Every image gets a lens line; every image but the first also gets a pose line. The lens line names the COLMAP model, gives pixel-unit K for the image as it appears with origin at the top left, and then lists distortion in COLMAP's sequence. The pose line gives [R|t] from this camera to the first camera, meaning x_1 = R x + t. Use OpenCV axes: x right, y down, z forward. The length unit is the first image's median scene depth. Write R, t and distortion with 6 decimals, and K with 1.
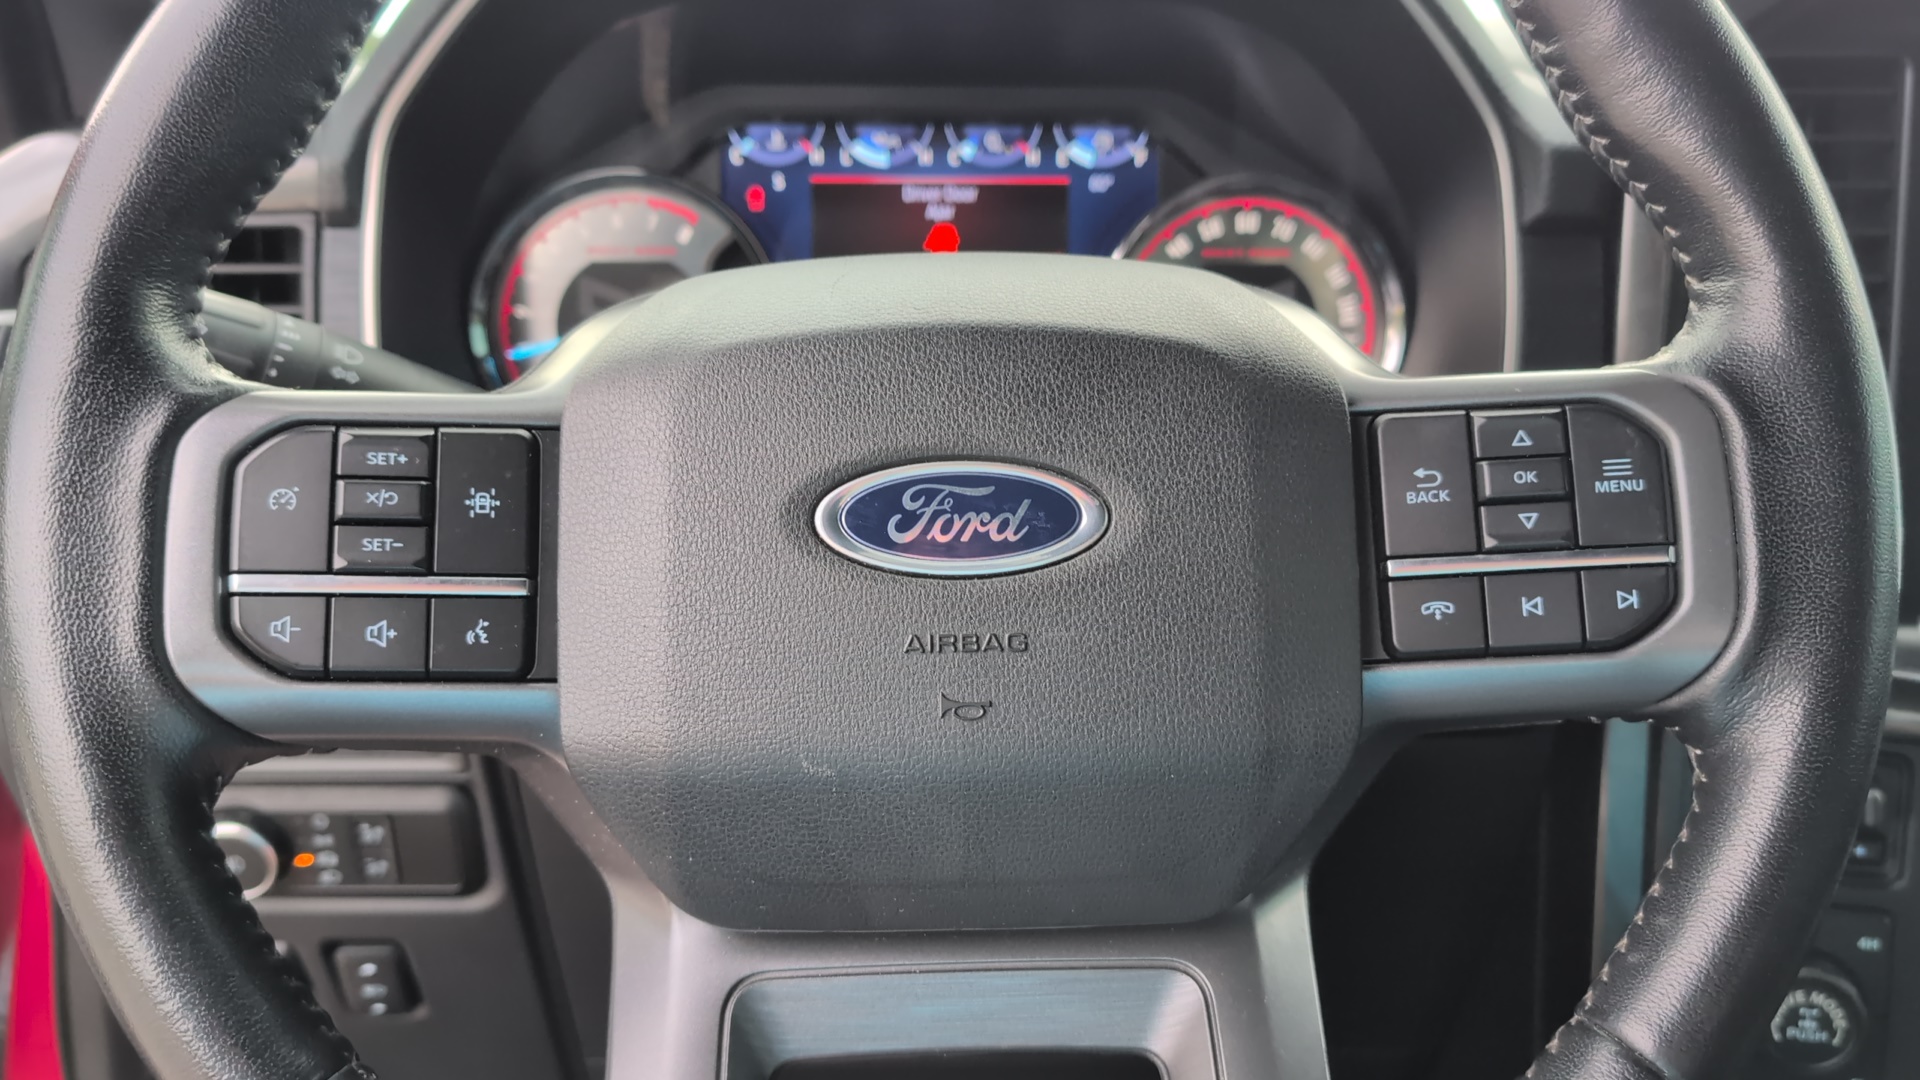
lens RADIAL K [[1622.1, 0, 973.4], [0, 1622.1, 539.8], [0, 0, 1]] dist [0.041841, -0.056160]
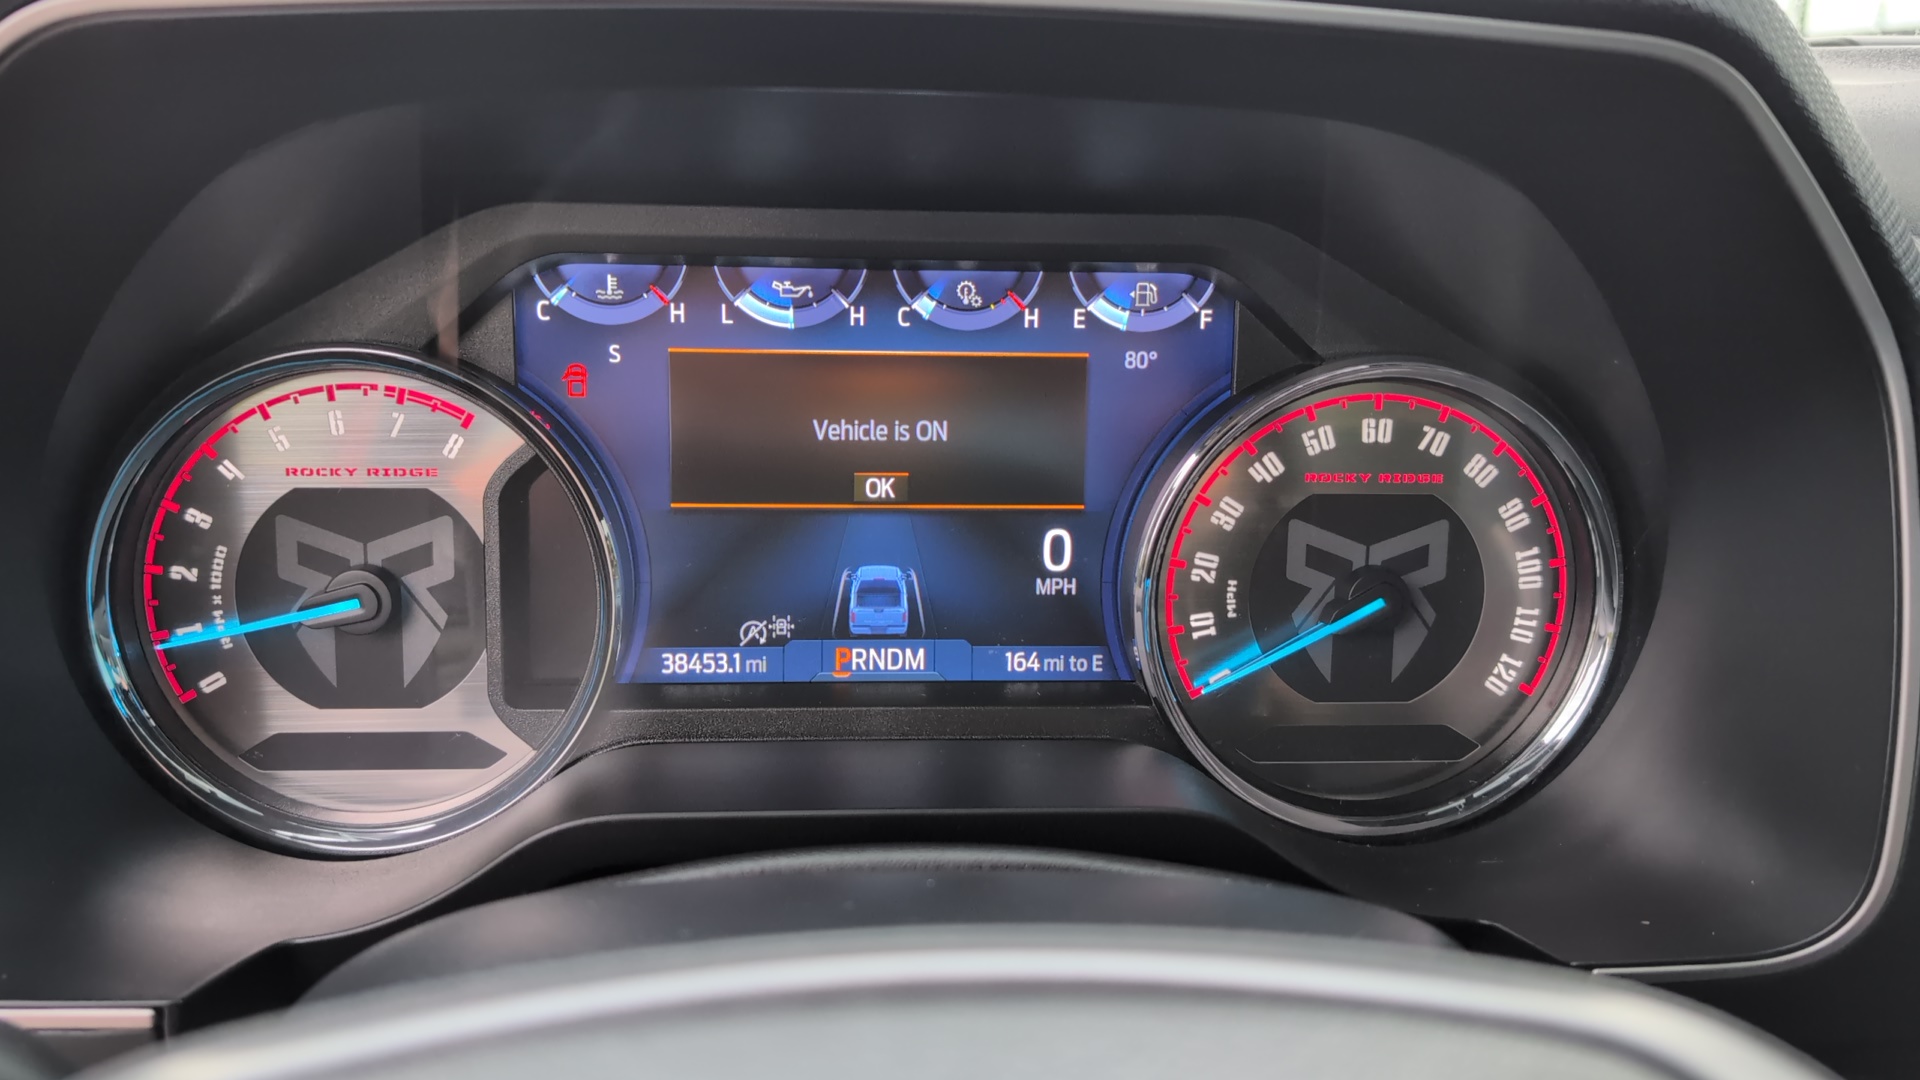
lens RADIAL K [[1622.1, 0, 952.3], [0, 1622.1, 536.9], [0, 0, 1]] dist [0.041841, -0.056160]
pose [[0.998774, 0.003241, 0.049394, -0.023793], [-0.004568, 0.999631, 0.026776, -0.170743], [-0.049289, -0.026969, 0.998420, 0.389732]]
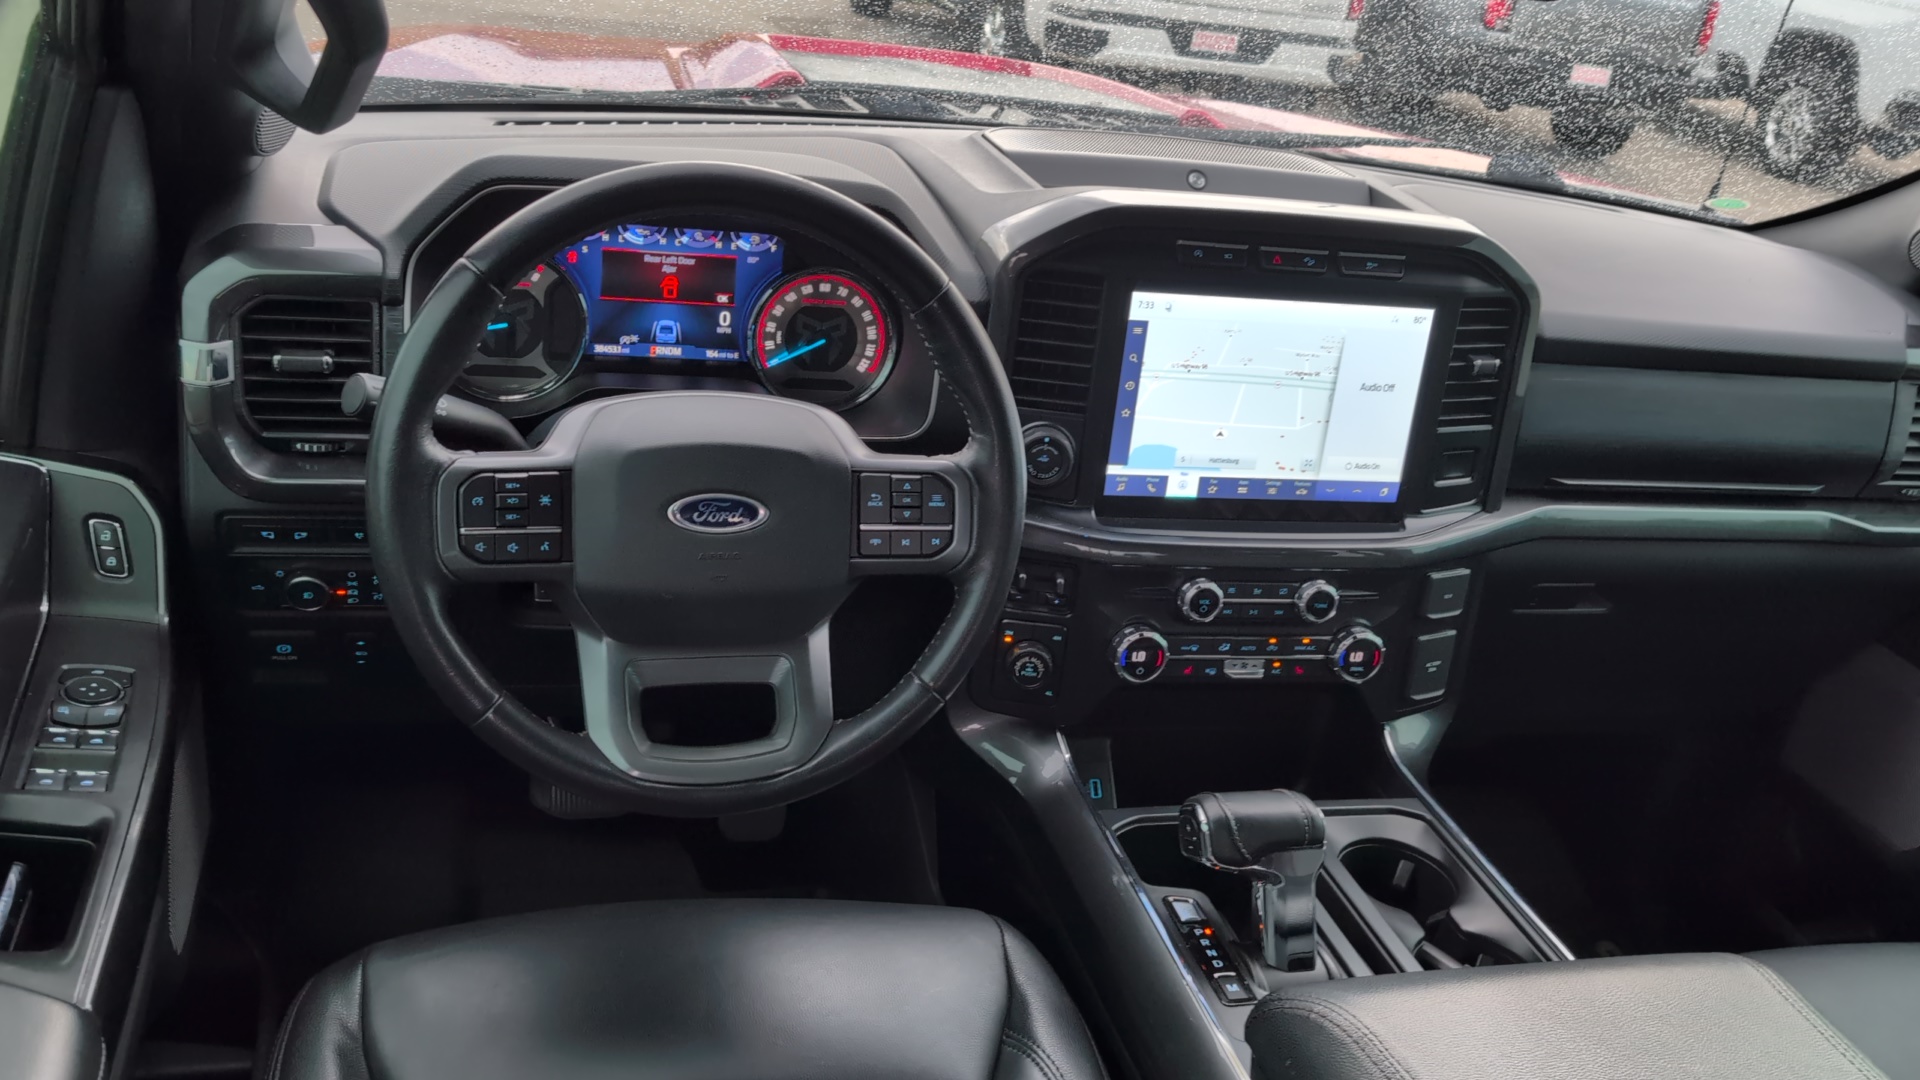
lens RADIAL K [[1622.1, 0, 965.8], [0, 1622.1, 555.8], [0, 0, 1]] dist [0.041841, -0.056160]
pose [[0.966265, 0.014958, 0.257114, -0.175519], [-0.073855, 0.972478, 0.220980, -0.330126], [-0.246732, -0.232515, 0.940776, -1.011382]]
